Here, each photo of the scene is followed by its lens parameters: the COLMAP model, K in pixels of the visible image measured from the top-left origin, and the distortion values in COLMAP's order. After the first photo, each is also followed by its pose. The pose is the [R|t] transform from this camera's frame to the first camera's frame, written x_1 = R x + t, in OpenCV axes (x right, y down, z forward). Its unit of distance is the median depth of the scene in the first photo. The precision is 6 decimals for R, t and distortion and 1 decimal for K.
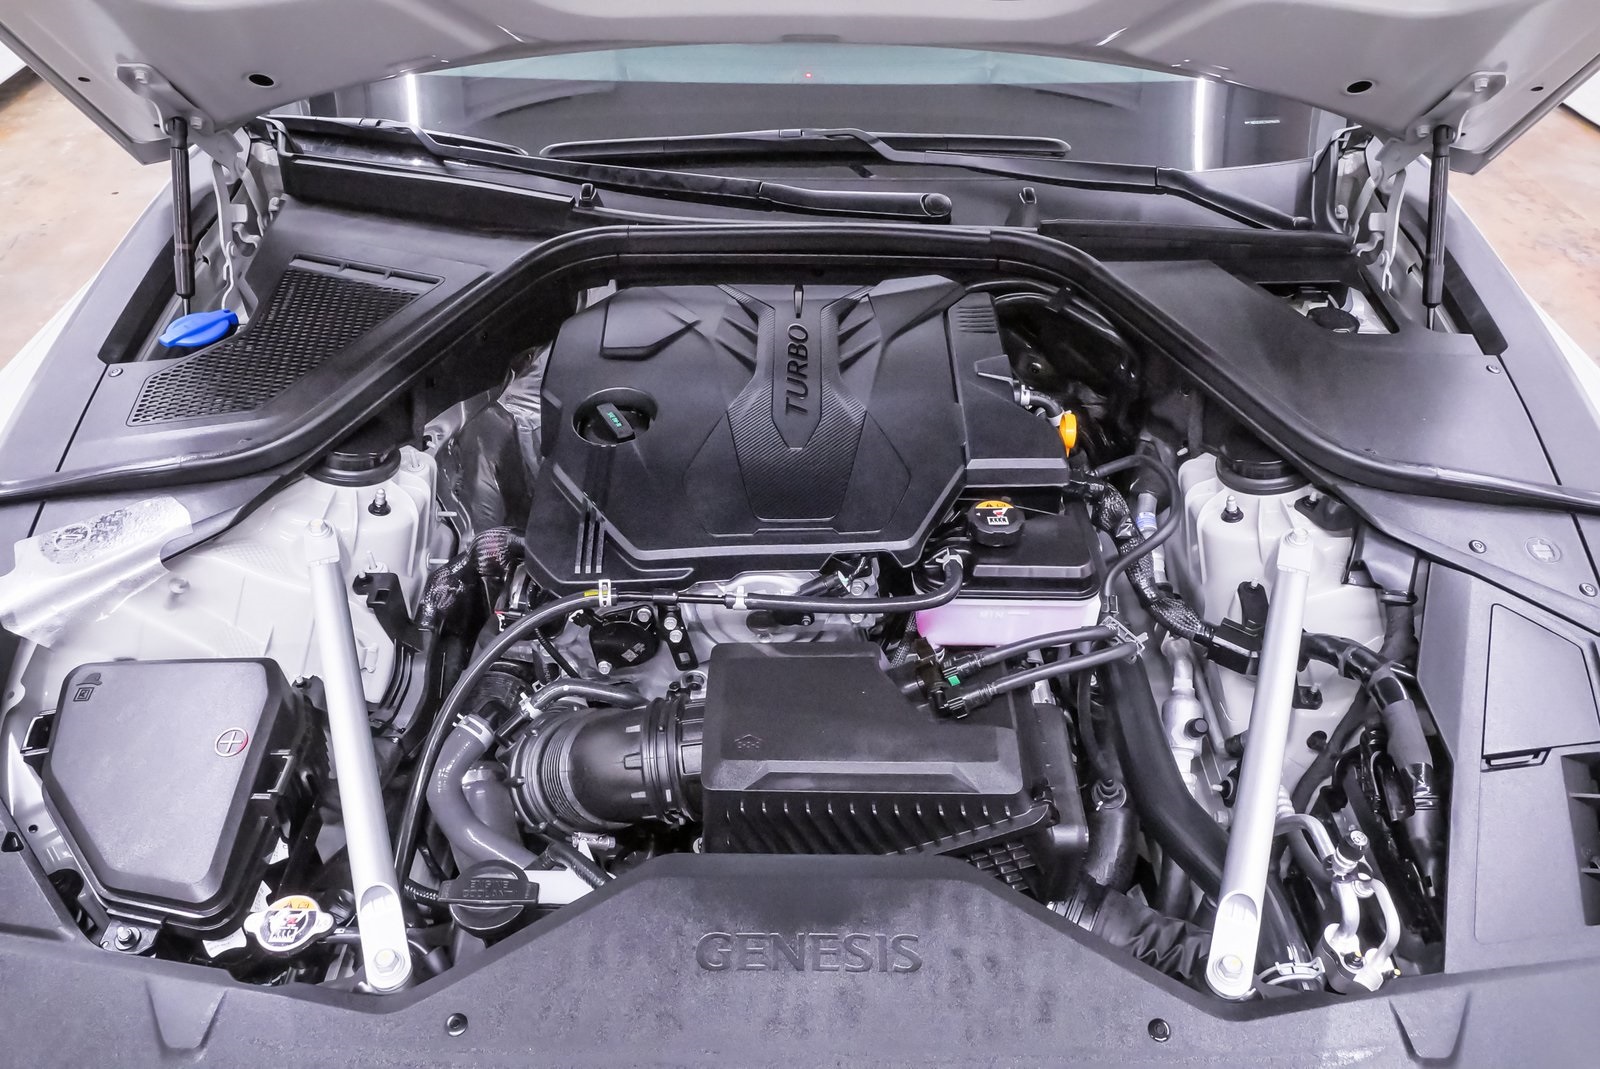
lens RADIAL K [[1173.9, 0, 800.0], [0, 1173.9, 534.5], [0, 0, 1]] dist [-0.028389, 0.000171]
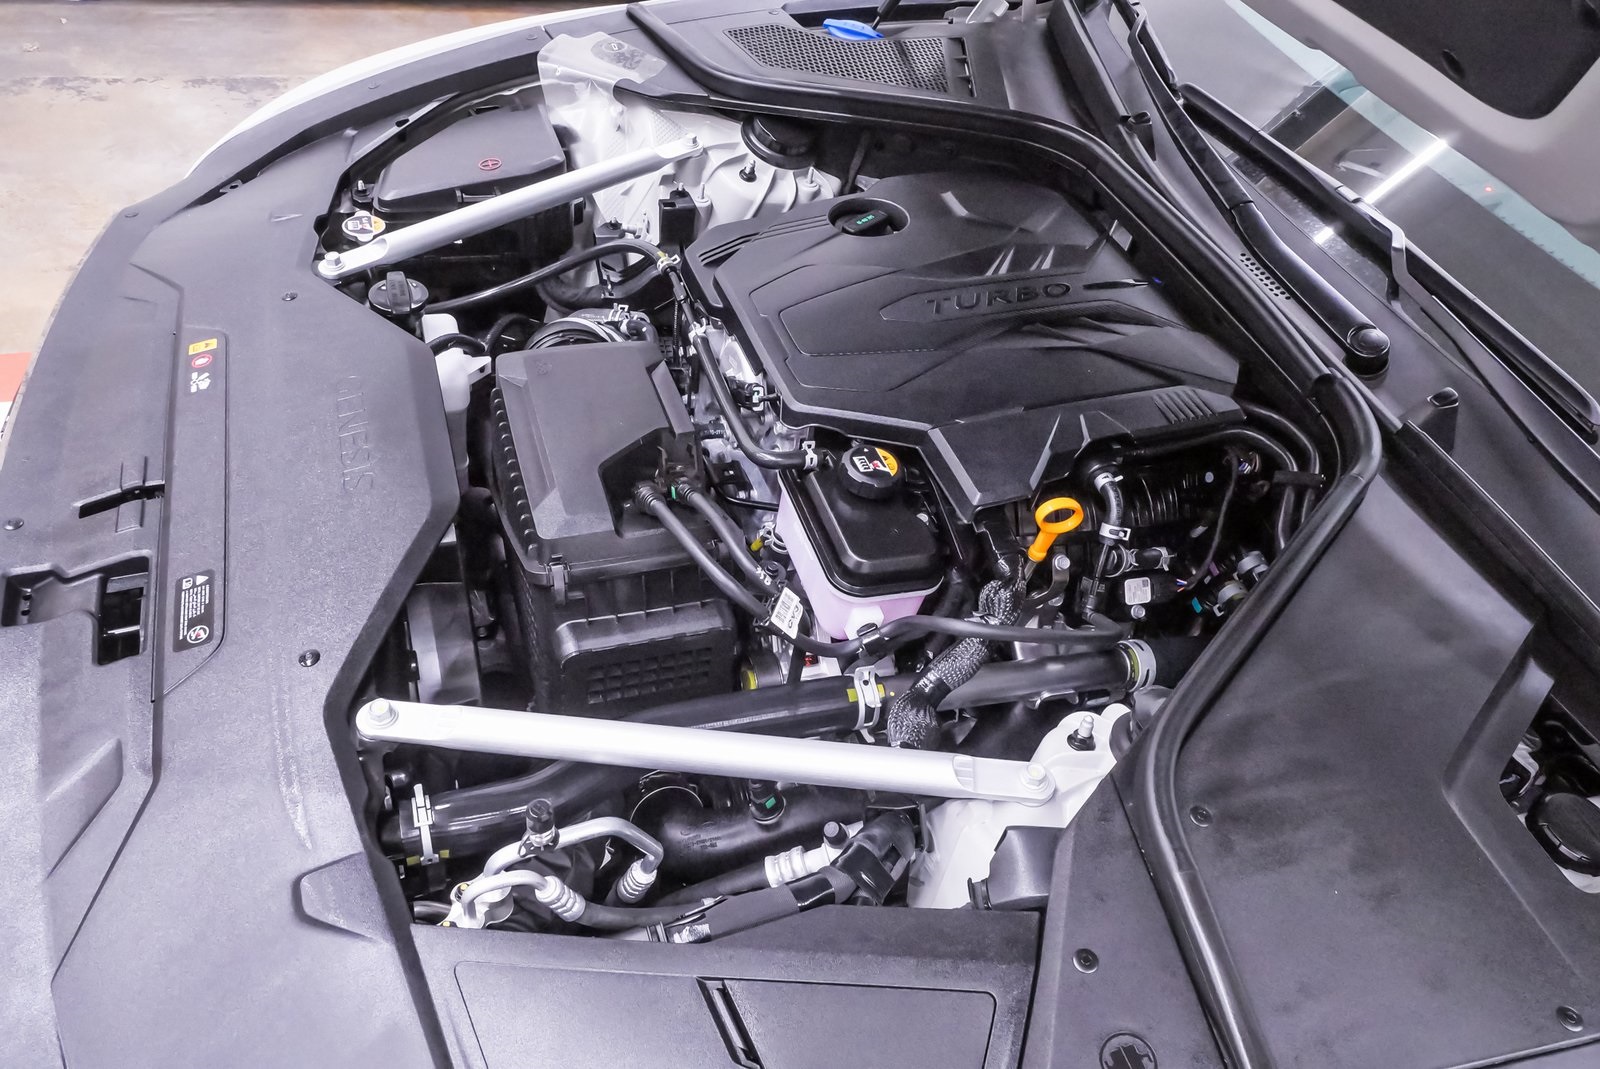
lens RADIAL K [[1173.9, 0, 800.0], [0, 1173.9, 534.5], [0, 0, 1]] dist [-0.028389, 0.000171]
pose [[0.311637, 0.681235, -0.662421, 0.729790], [-0.716132, 0.626588, 0.307479, -0.204780], [0.624530, 0.378559, 0.683122, 0.347297]]
